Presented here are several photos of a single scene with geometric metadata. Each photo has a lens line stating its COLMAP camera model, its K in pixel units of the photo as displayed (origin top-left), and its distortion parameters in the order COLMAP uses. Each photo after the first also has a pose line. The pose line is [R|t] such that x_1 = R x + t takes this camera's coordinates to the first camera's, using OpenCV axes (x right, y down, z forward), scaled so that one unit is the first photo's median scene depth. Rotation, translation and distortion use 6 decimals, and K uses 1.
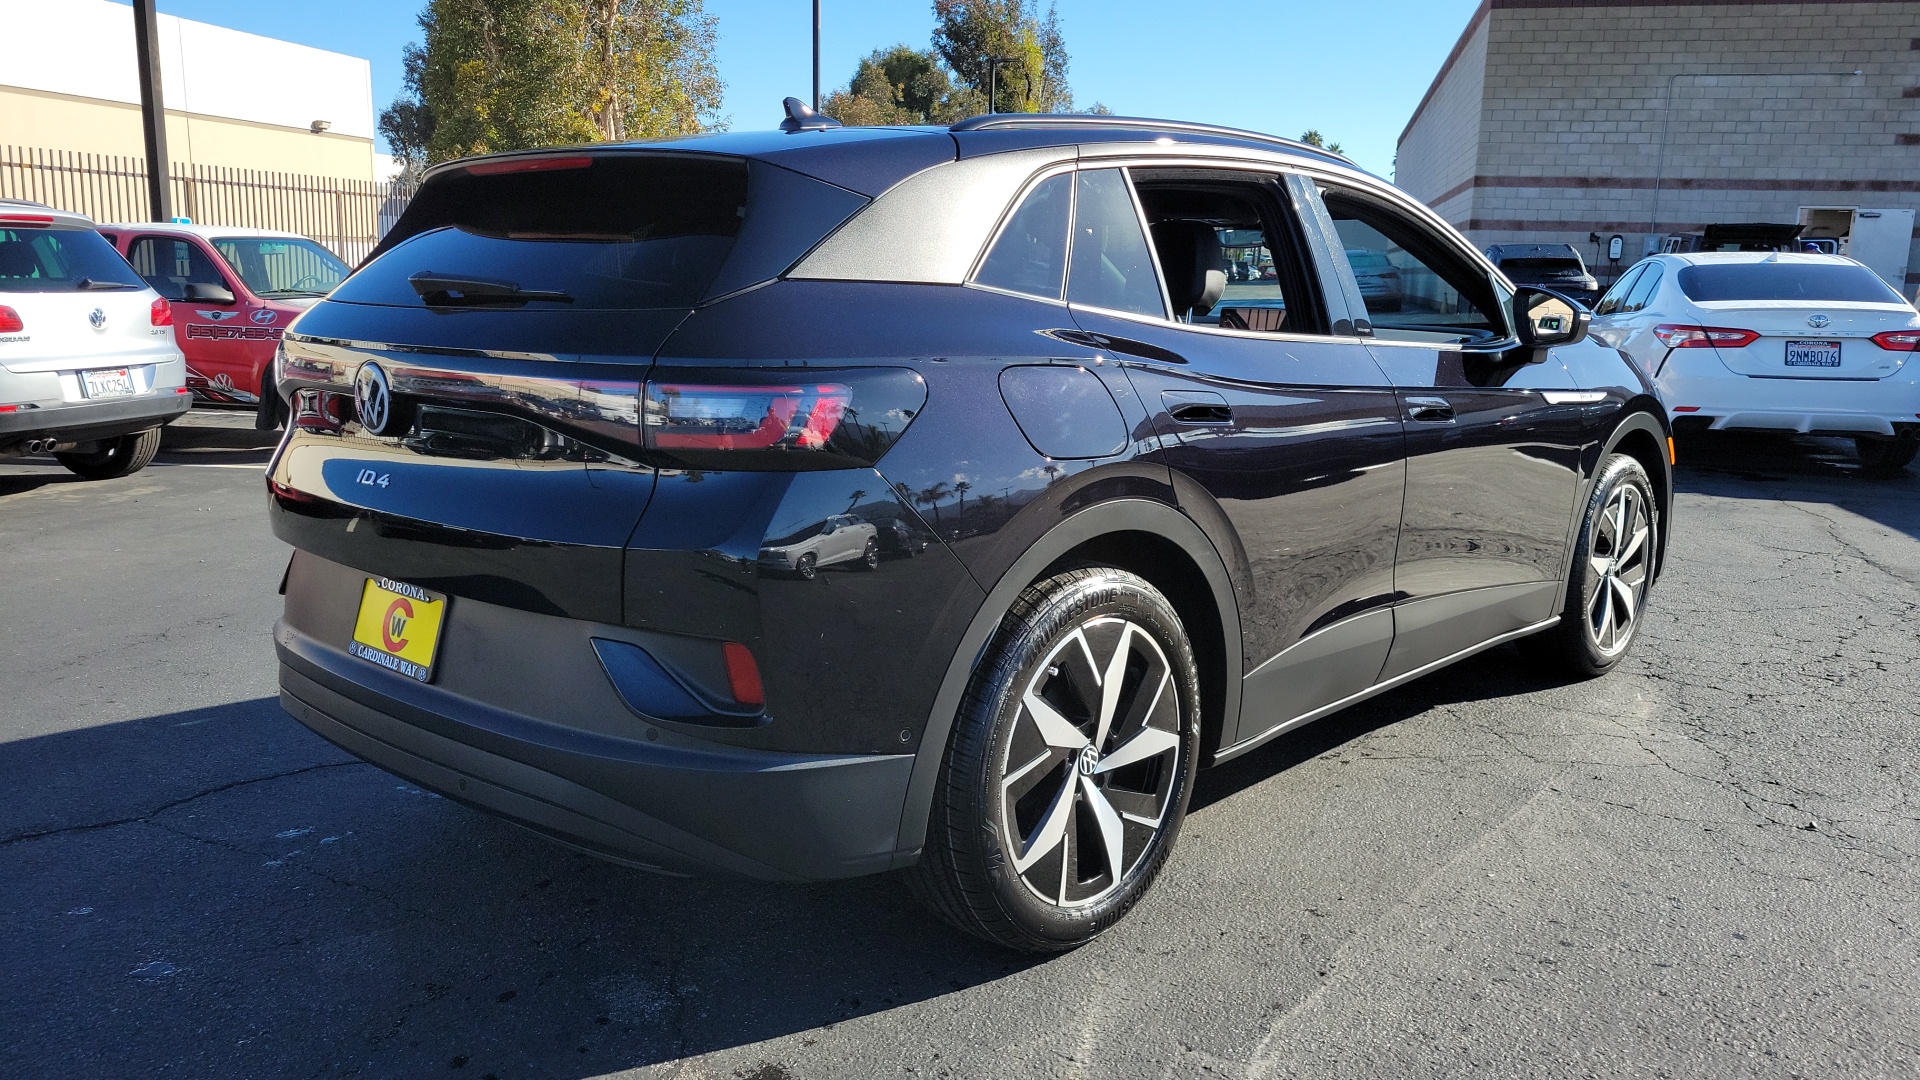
lens RADIAL K [[1478.5, 0, 966.4], [0, 1478.5, 533.6], [0, 0, 1]] dist [0.012207, -0.004644]
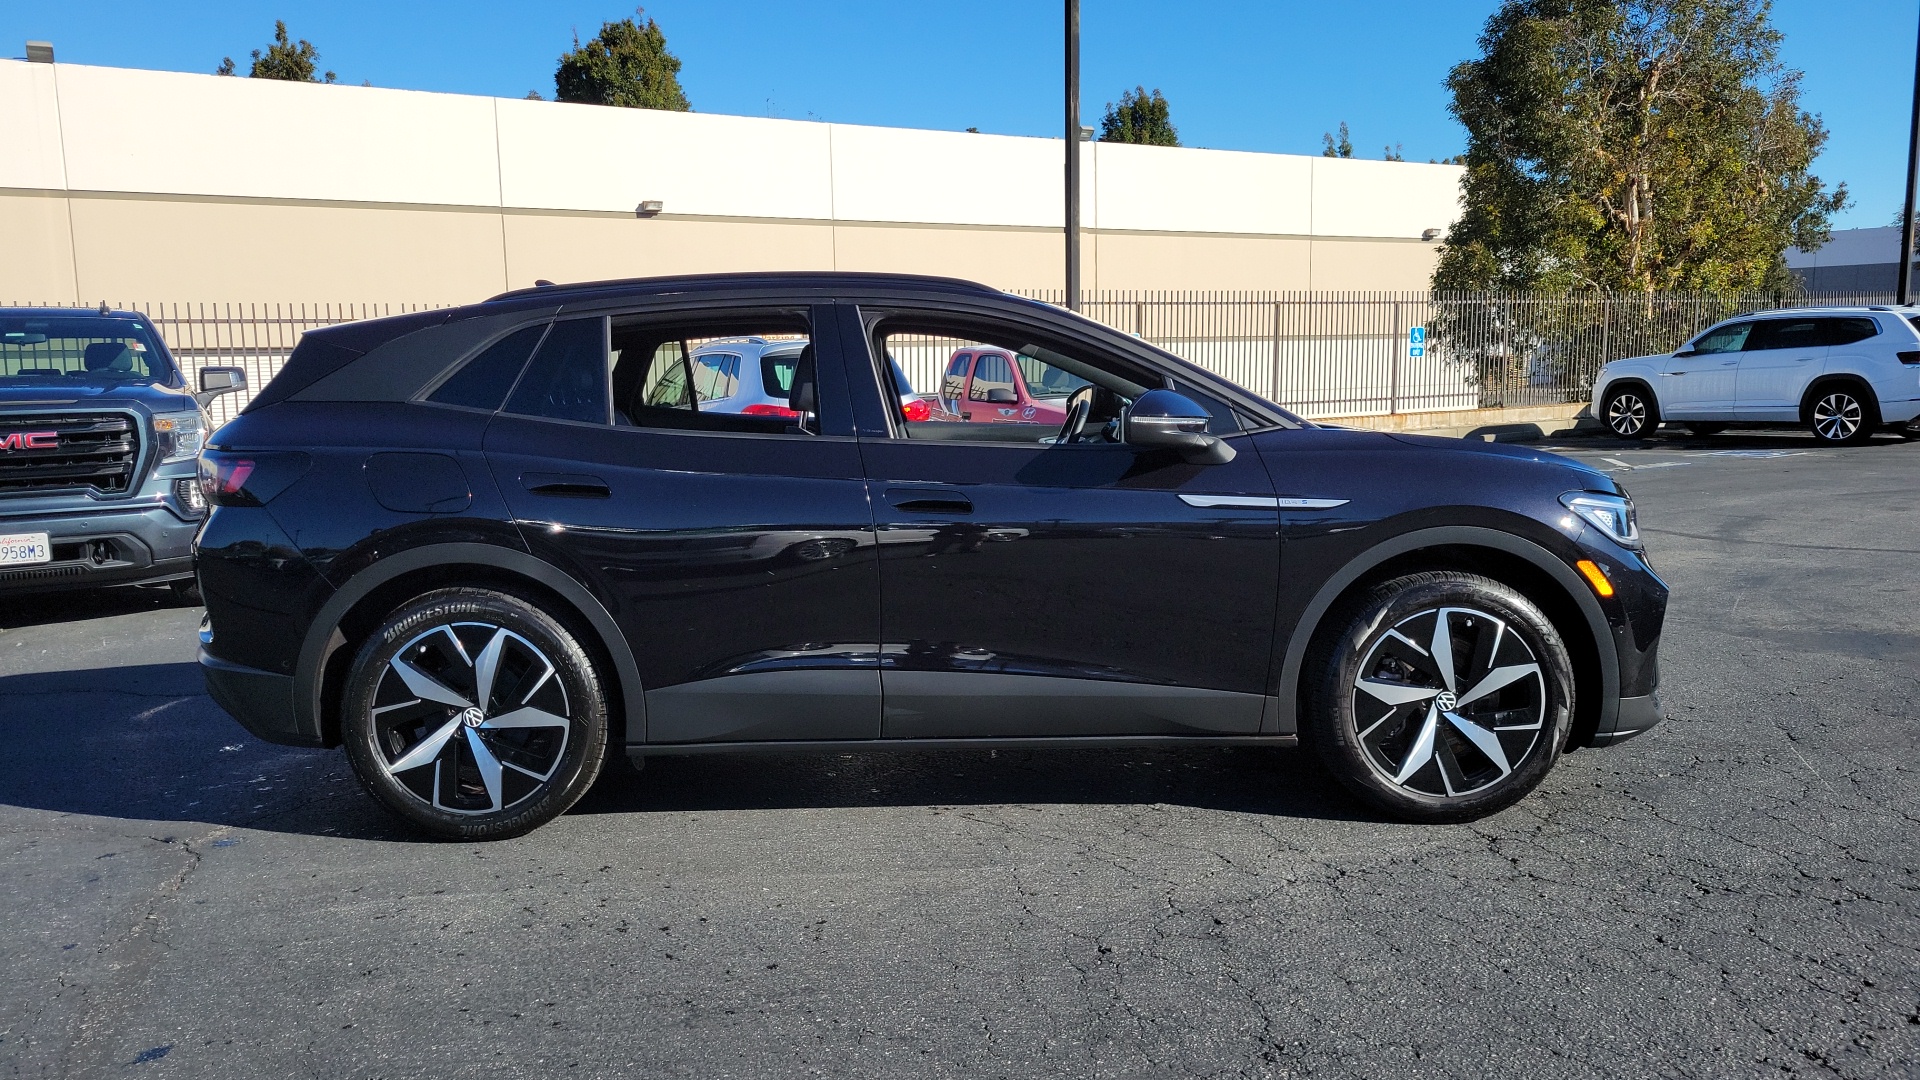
lens RADIAL K [[1445.4, 0, 960.0], [0, 1445.4, 540.0], [0, 0, 1]] dist [0.033396, 0.002007]
pose [[0.681883, 0.054045, -0.729462, 1.445681], [-0.091734, 0.995711, -0.011980, -0.051120], [0.725686, 0.075085, 0.683916, 0.335659]]
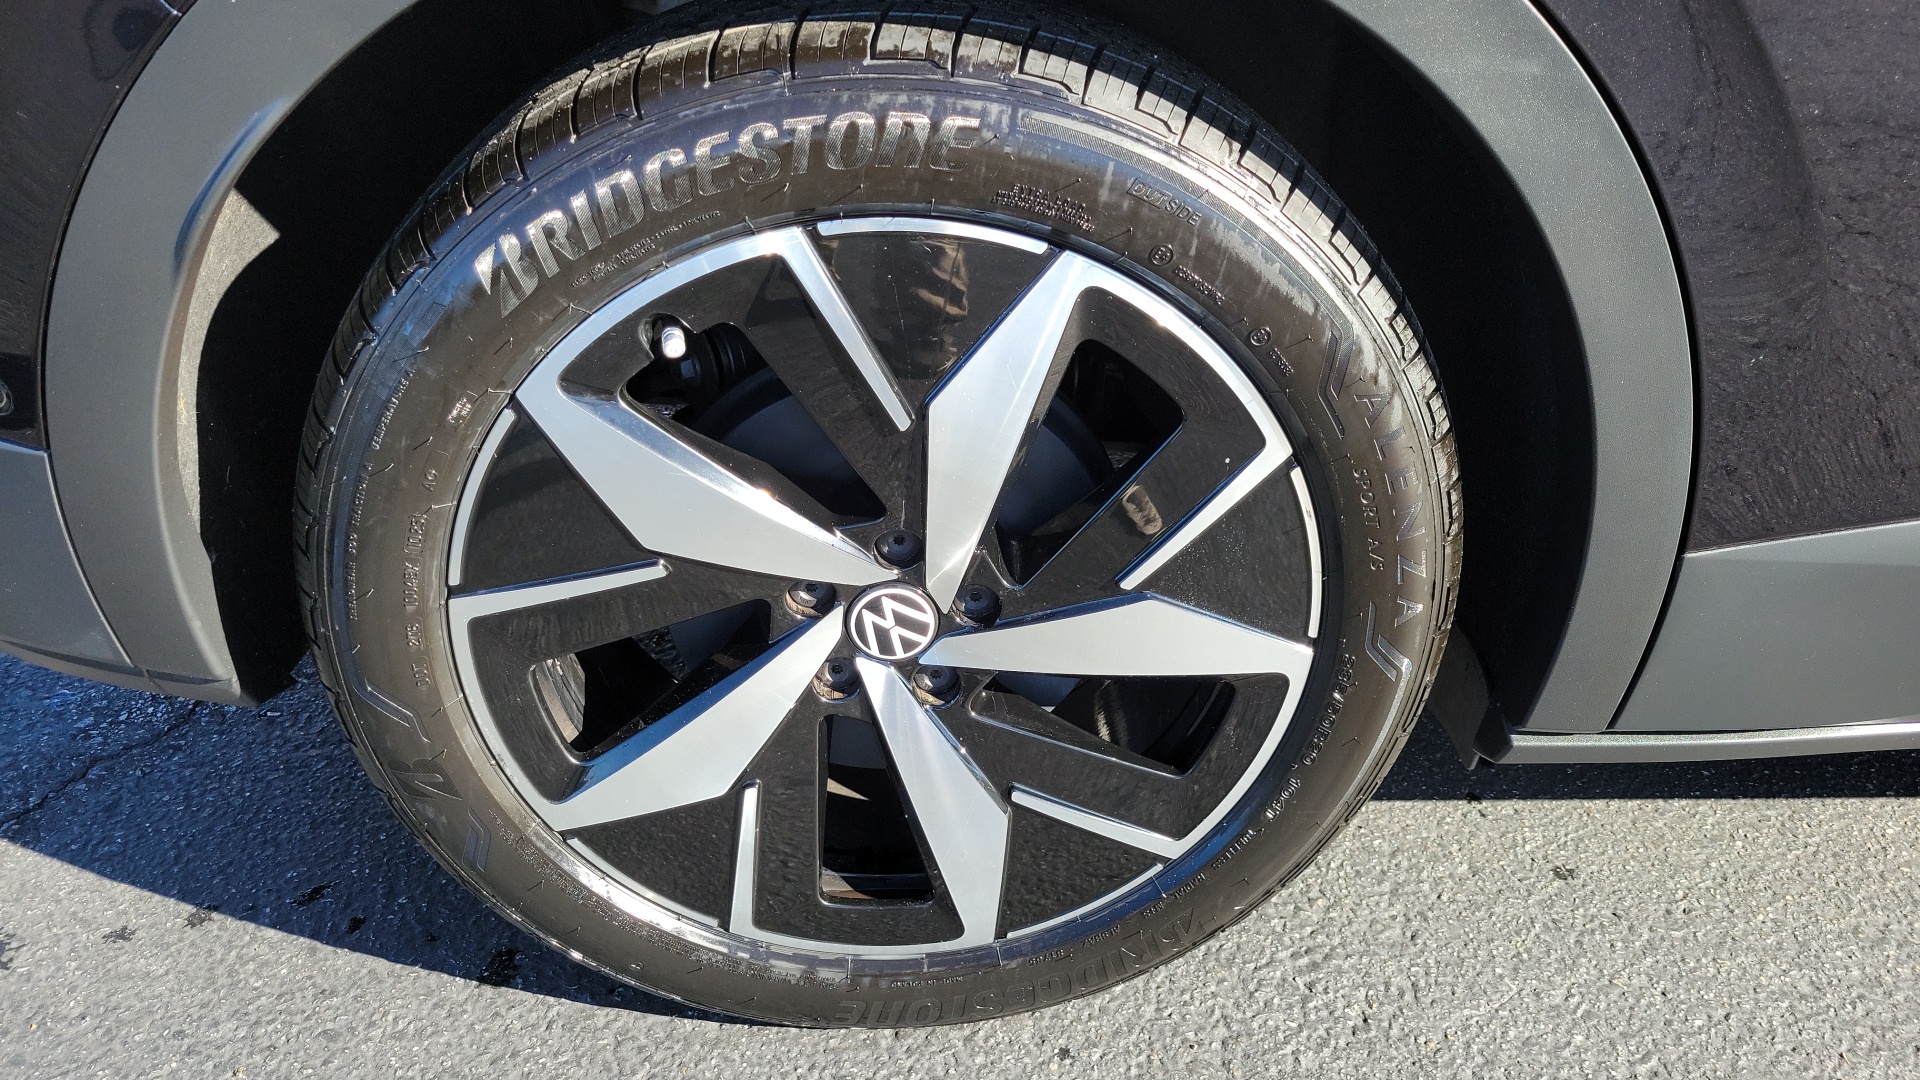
lens RADIAL K [[1445.4, 0, 960.0], [0, 1445.4, 540.0], [0, 0, 1]] dist [0.033396, 0.002007]
pose [[0.694456, 0.370422, -0.616862, 0.286705], [-0.132160, 0.908386, 0.396697, 0.000932], [0.707294, -0.193965, 0.679789, 0.771972]]
